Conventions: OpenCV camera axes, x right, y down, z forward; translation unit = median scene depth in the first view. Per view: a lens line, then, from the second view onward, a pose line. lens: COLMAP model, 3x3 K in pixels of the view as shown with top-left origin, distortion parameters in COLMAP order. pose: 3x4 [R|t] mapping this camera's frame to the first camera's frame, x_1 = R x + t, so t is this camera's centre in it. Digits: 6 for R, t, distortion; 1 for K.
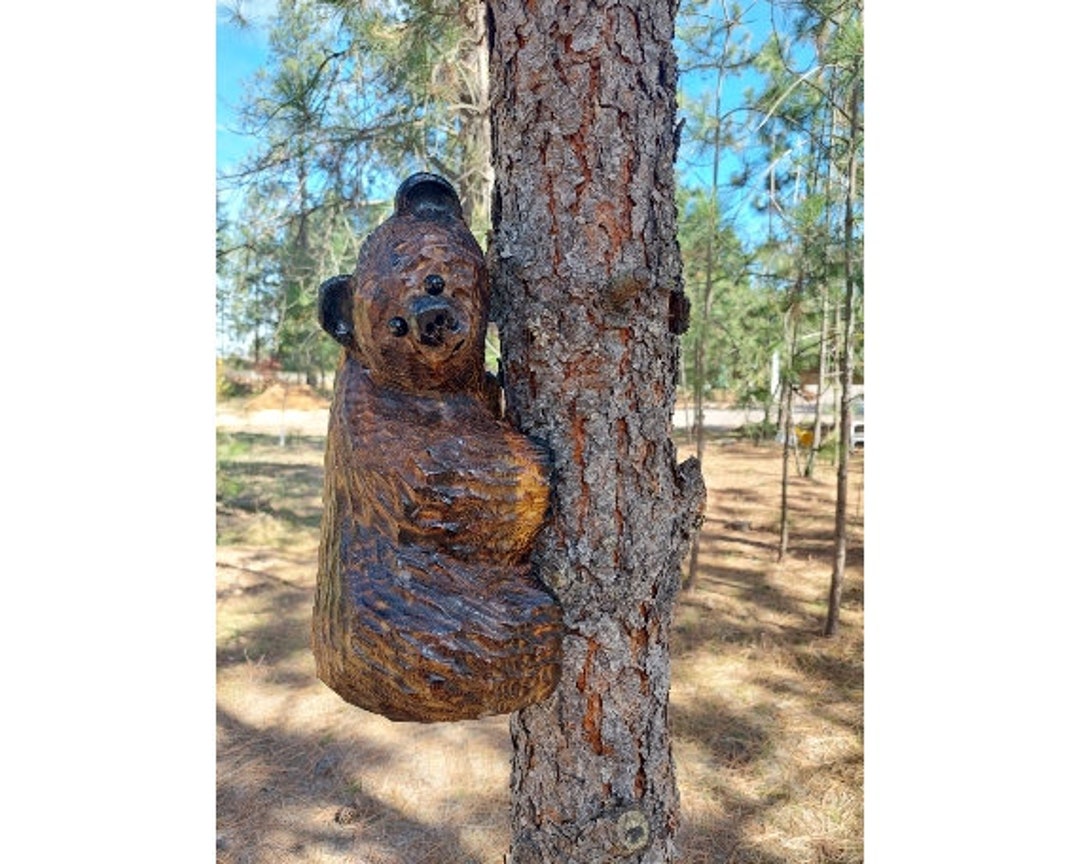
lens RADIAL K [[639.9, 0, 539.0], [0, 639.9, 435.7], [0, 0, 1]] dist [0.026529, -0.001447]
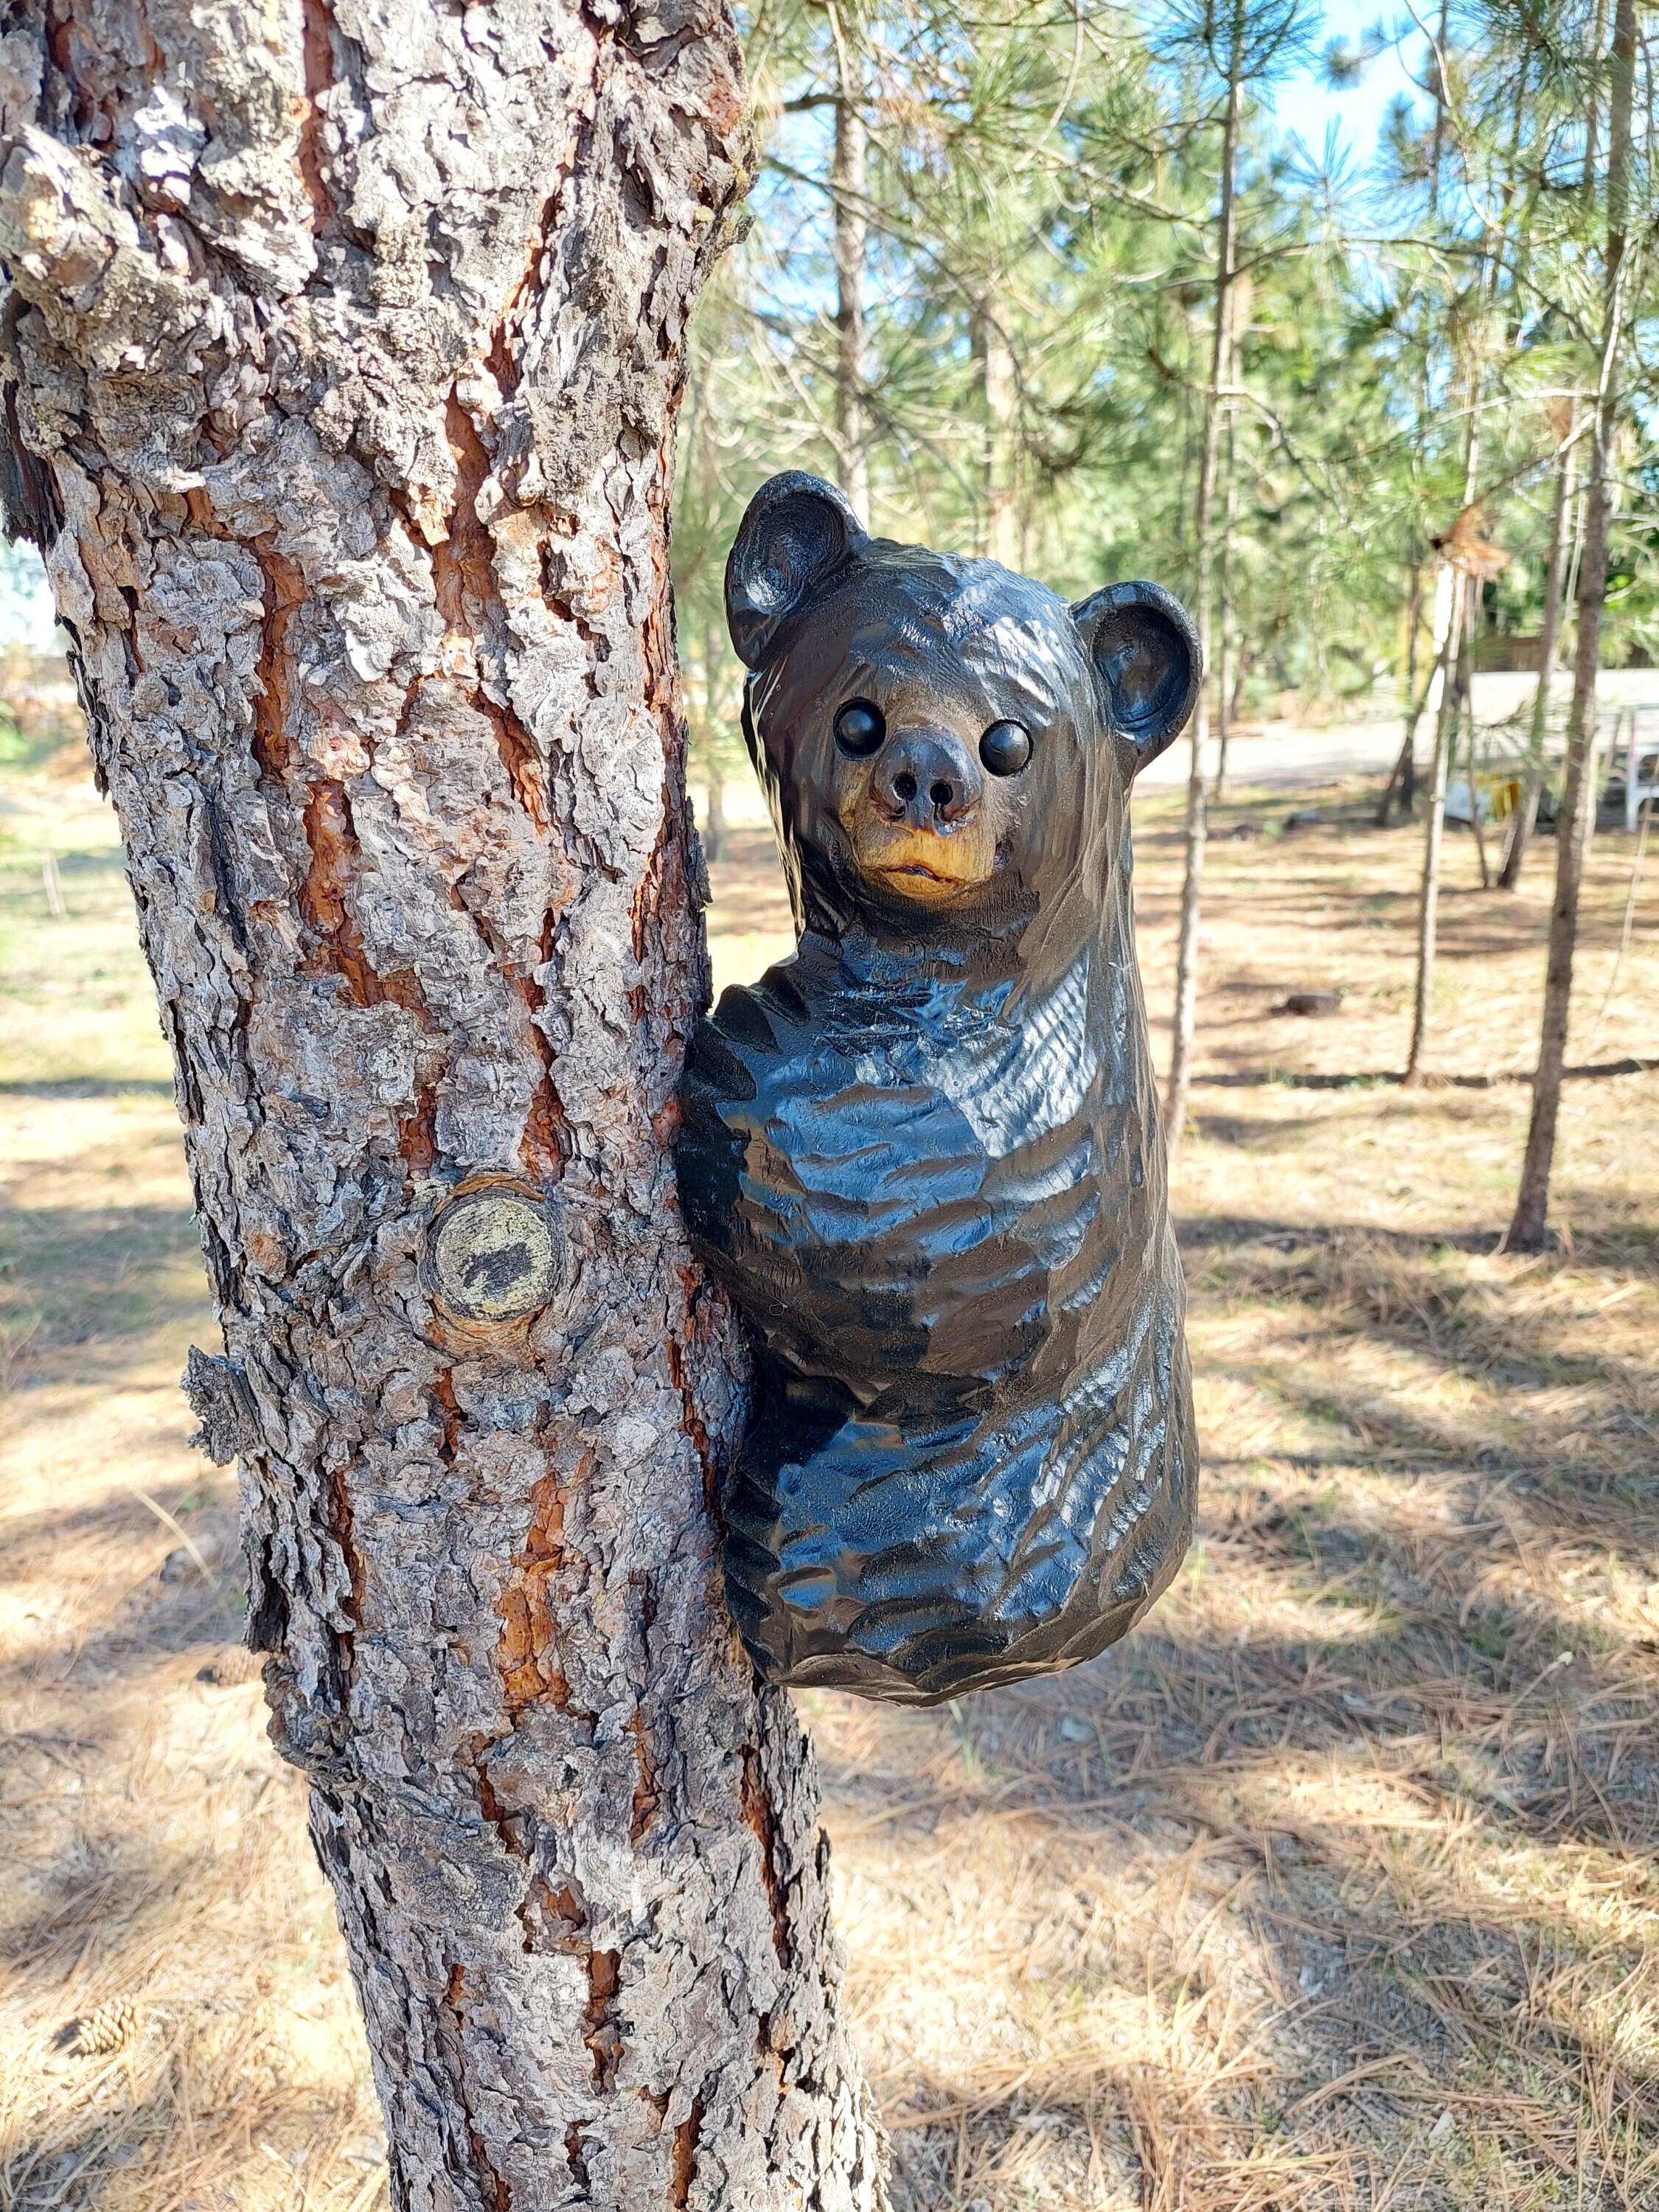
lens RADIAL K [[1655.3, 0, 829.5], [0, 1655.3, 1106.0], [0, 0, 1]] dist [0.016628, -0.004752]
pose [[0.999460, -0.032825, 0.001709, 0.295127], [0.032149, 0.987051, 0.157154, 0.428780], [-0.006845, -0.157014, 0.987573, 0.272210]]
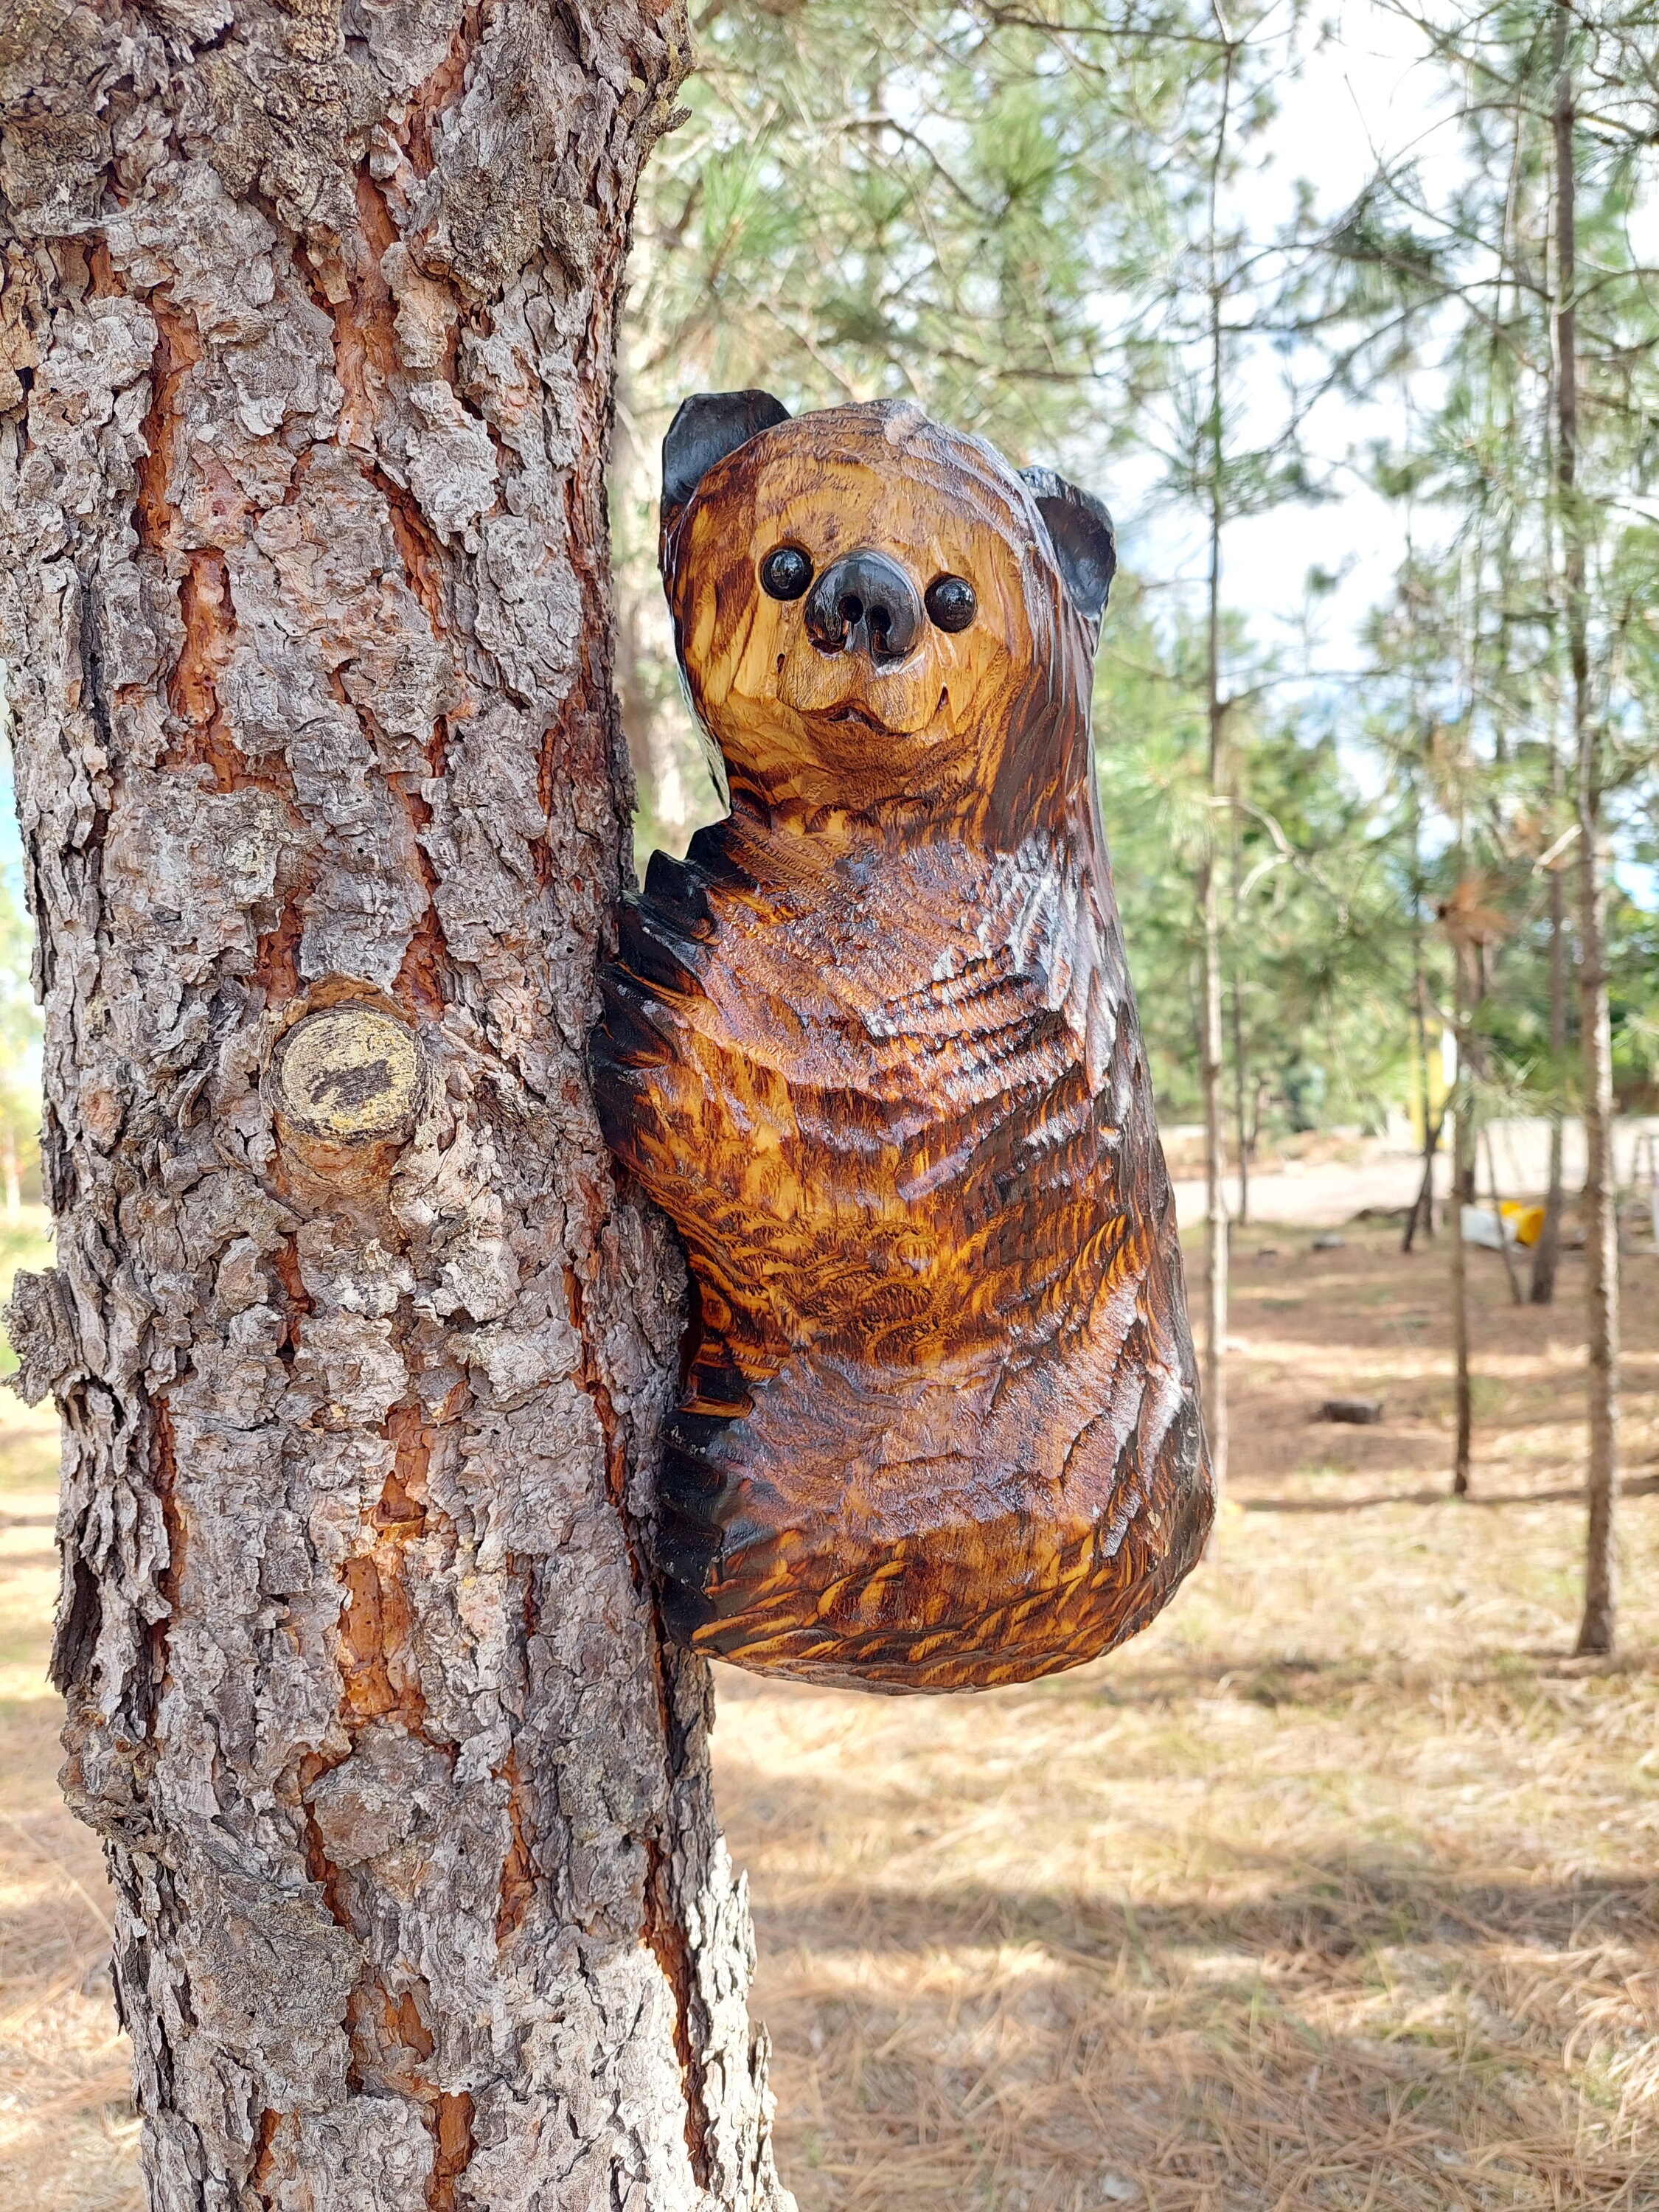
lens RADIAL K [[1668.0, 0, 820.6], [0, 1668.0, 1107.6], [0, 0, 1]] dist [-0.005349, 0.006437]
pose [[0.999575, -0.026377, -0.012450, 0.333889], [0.024956, 0.994361, -0.103069, 0.691166], [0.015099, 0.102714, 0.994596, 0.358114]]
